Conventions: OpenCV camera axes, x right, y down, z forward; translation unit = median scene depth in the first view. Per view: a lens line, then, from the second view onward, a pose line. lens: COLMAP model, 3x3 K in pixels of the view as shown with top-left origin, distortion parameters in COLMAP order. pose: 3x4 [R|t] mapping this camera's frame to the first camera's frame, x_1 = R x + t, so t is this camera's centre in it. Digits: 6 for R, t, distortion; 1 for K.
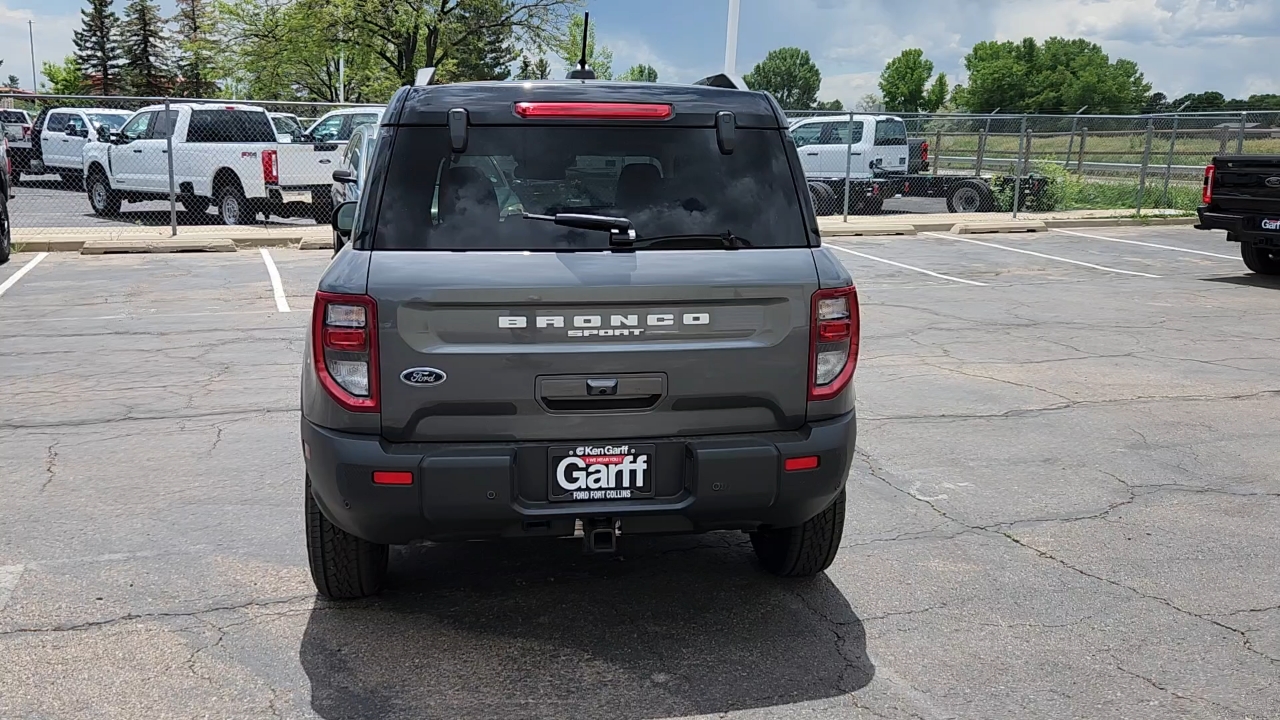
lens RADIAL K [[1090.9, 0, 626.4], [0, 1090.9, 351.2], [0, 0, 1]] dist [0.022419, -0.010679]
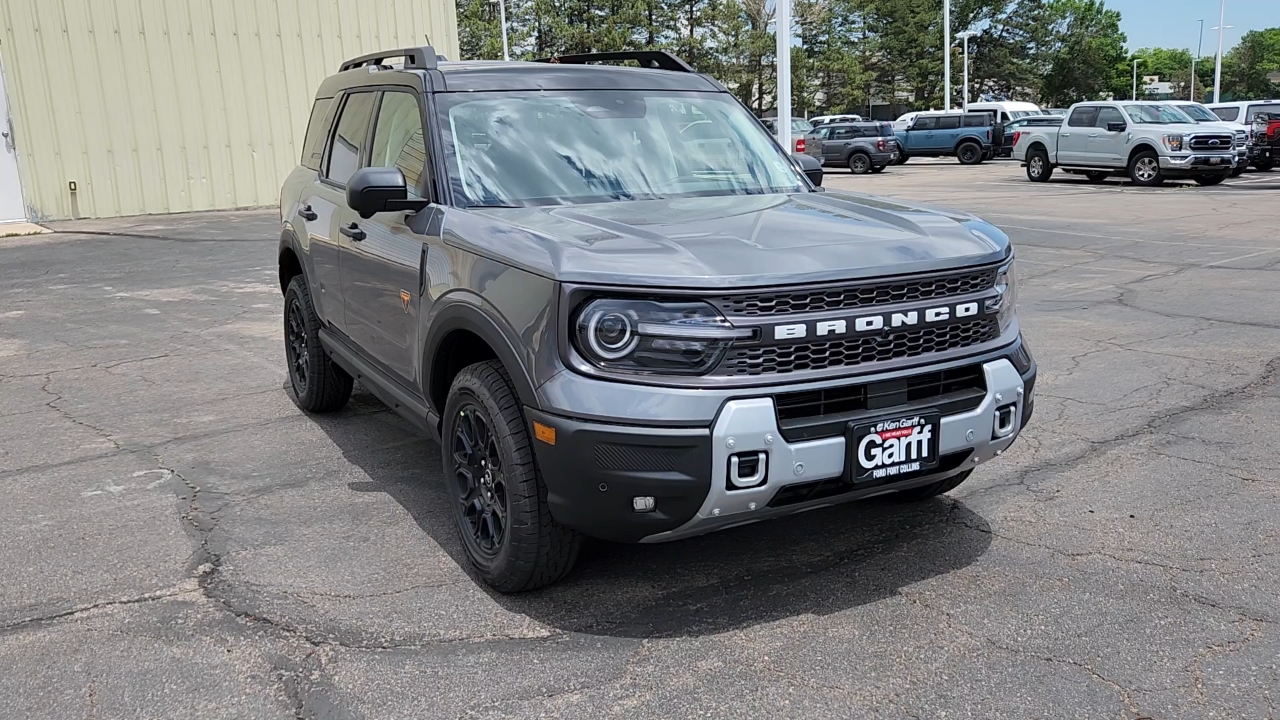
lens RADIAL K [[1090.9, 0, 628.7], [0, 1090.9, 356.3], [0, 0, 1]] dist [0.022419, -0.010679]
pose [[-0.937151, 0.082929, -0.338926, 0.325705], [-0.048145, 0.931322, 0.361002, -0.512975], [0.345586, 0.354631, -0.868796, 3.062567]]
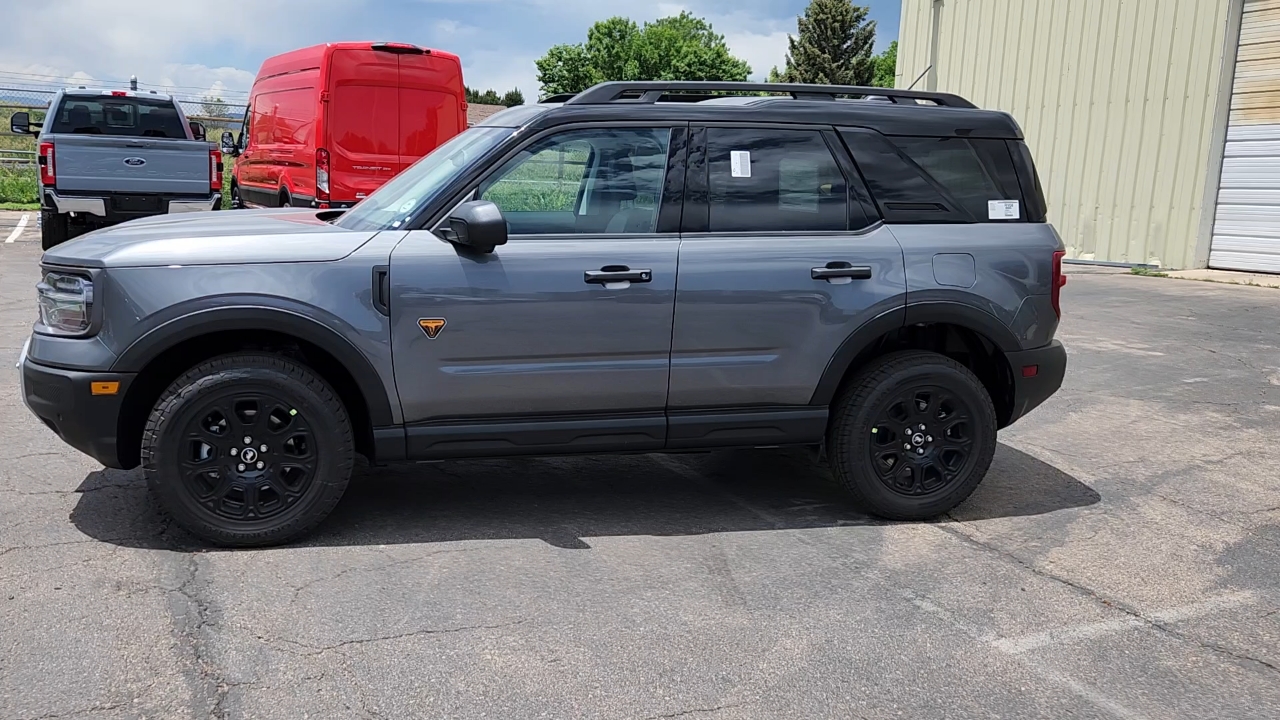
lens RADIAL K [[1090.9, 0, 623.9], [0, 1090.9, 352.4], [0, 0, 1]] dist [0.022419, -0.010679]
pose [[-0.096693, -0.182421, 0.978454, -1.690232], [0.138522, 0.971027, 0.194725, -0.290716], [-0.985628, 0.154366, -0.068623, 1.687491]]
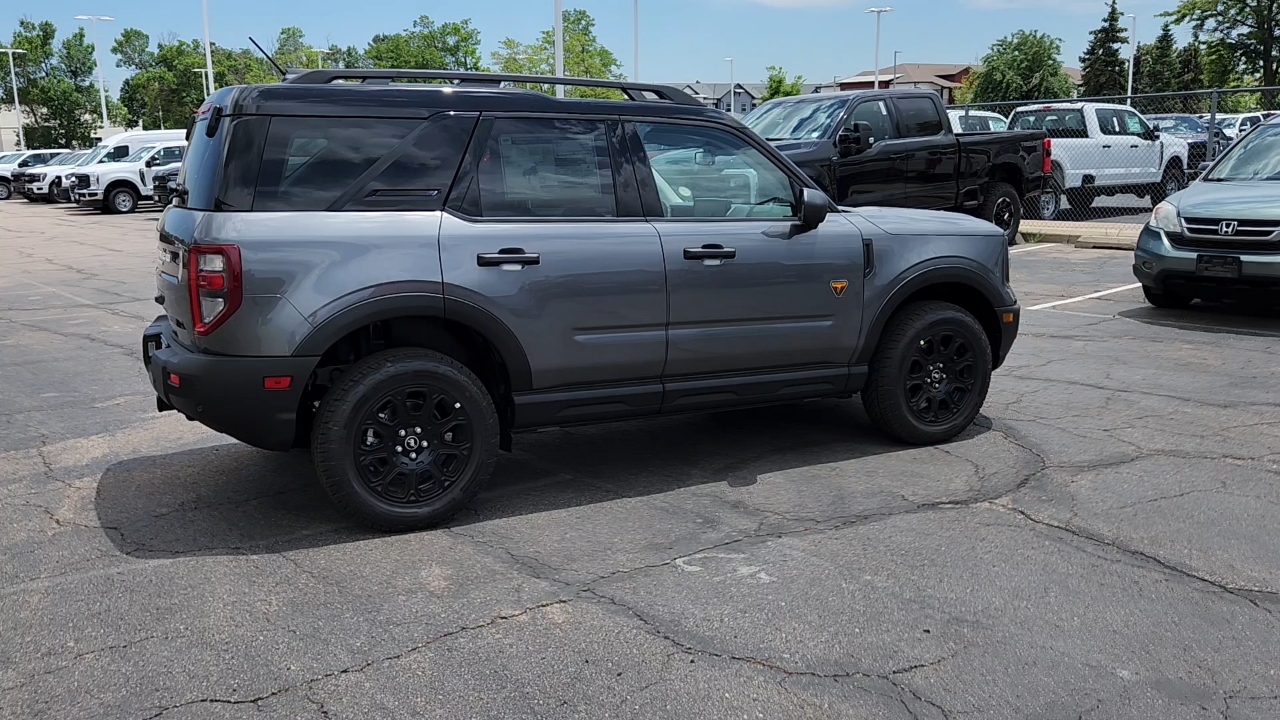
lens RADIAL K [[1090.9, 0, 626.3], [0, 1090.9, 353.6], [0, 0, 1]] dist [0.022419, -0.010679]
pose [[0.327190, 0.151993, -0.932655, 1.541390], [-0.153599, 0.982408, 0.106217, -0.144809], [0.932392, 0.108502, 0.344780, 1.065083]]
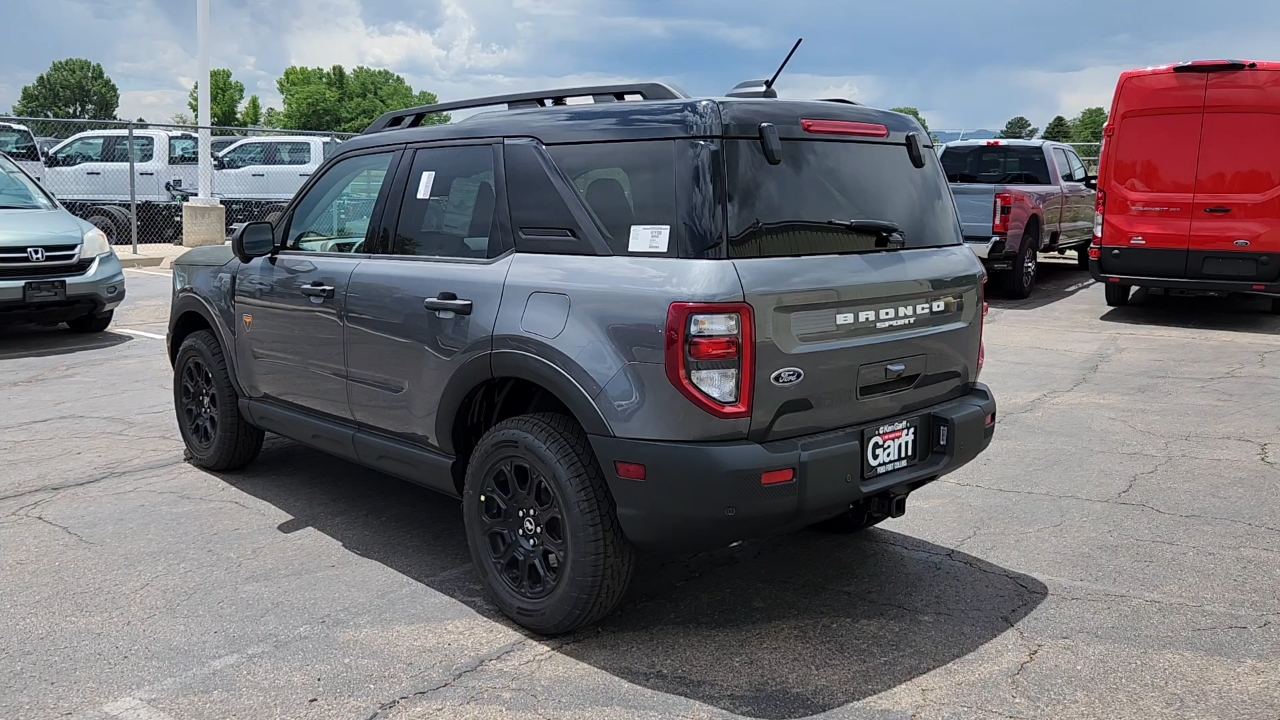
lens RADIAL K [[1090.9, 0, 623.1], [0, 1090.9, 356.3], [0, 0, 1]] dist [0.022419, -0.010679]
pose [[0.824229, -0.088108, 0.559361, -0.871952], [0.097086, 0.995182, 0.013699, -0.024948], [-0.557872, 0.043015, 0.828811, 0.211053]]
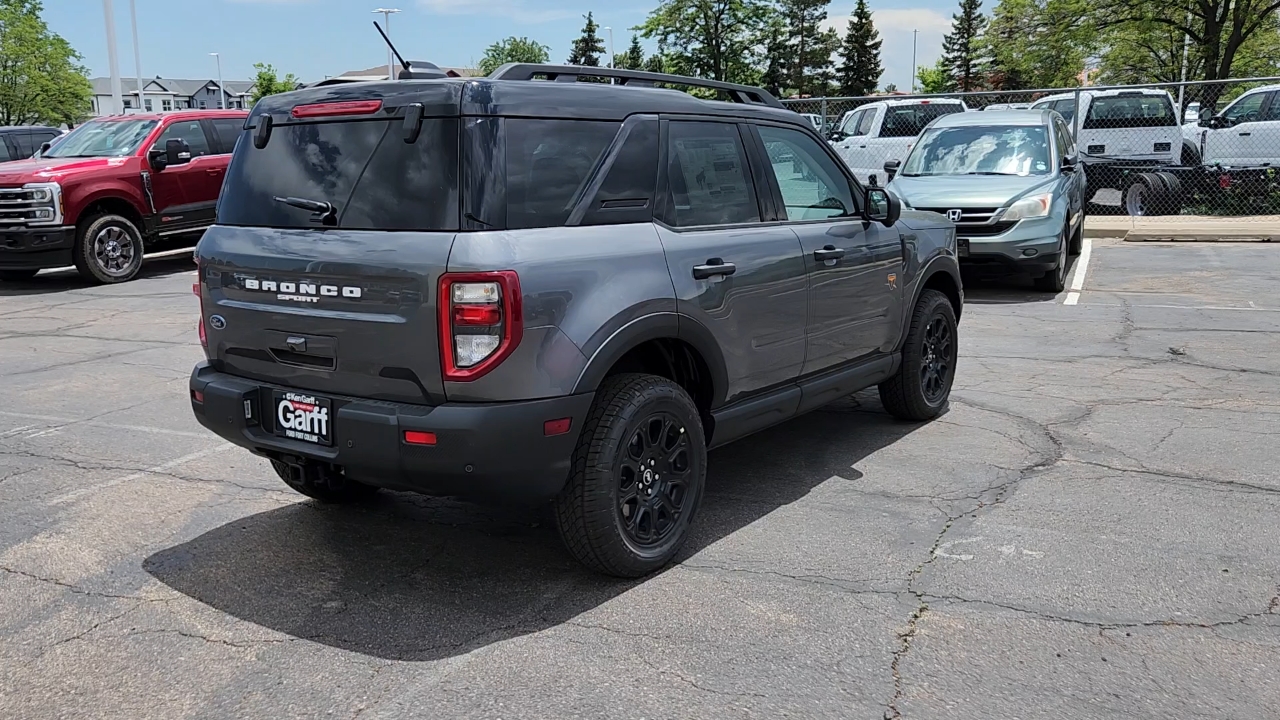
lens RADIAL K [[1090.9, 0, 626.4], [0, 1090.9, 352.8], [0, 0, 1]] dist [0.022419, -0.010679]
pose [[0.715919, 0.102017, -0.690690, 1.031566], [-0.096286, 0.994241, 0.047050, -0.047158], [0.691512, 0.032820, 0.721619, 0.385196]]
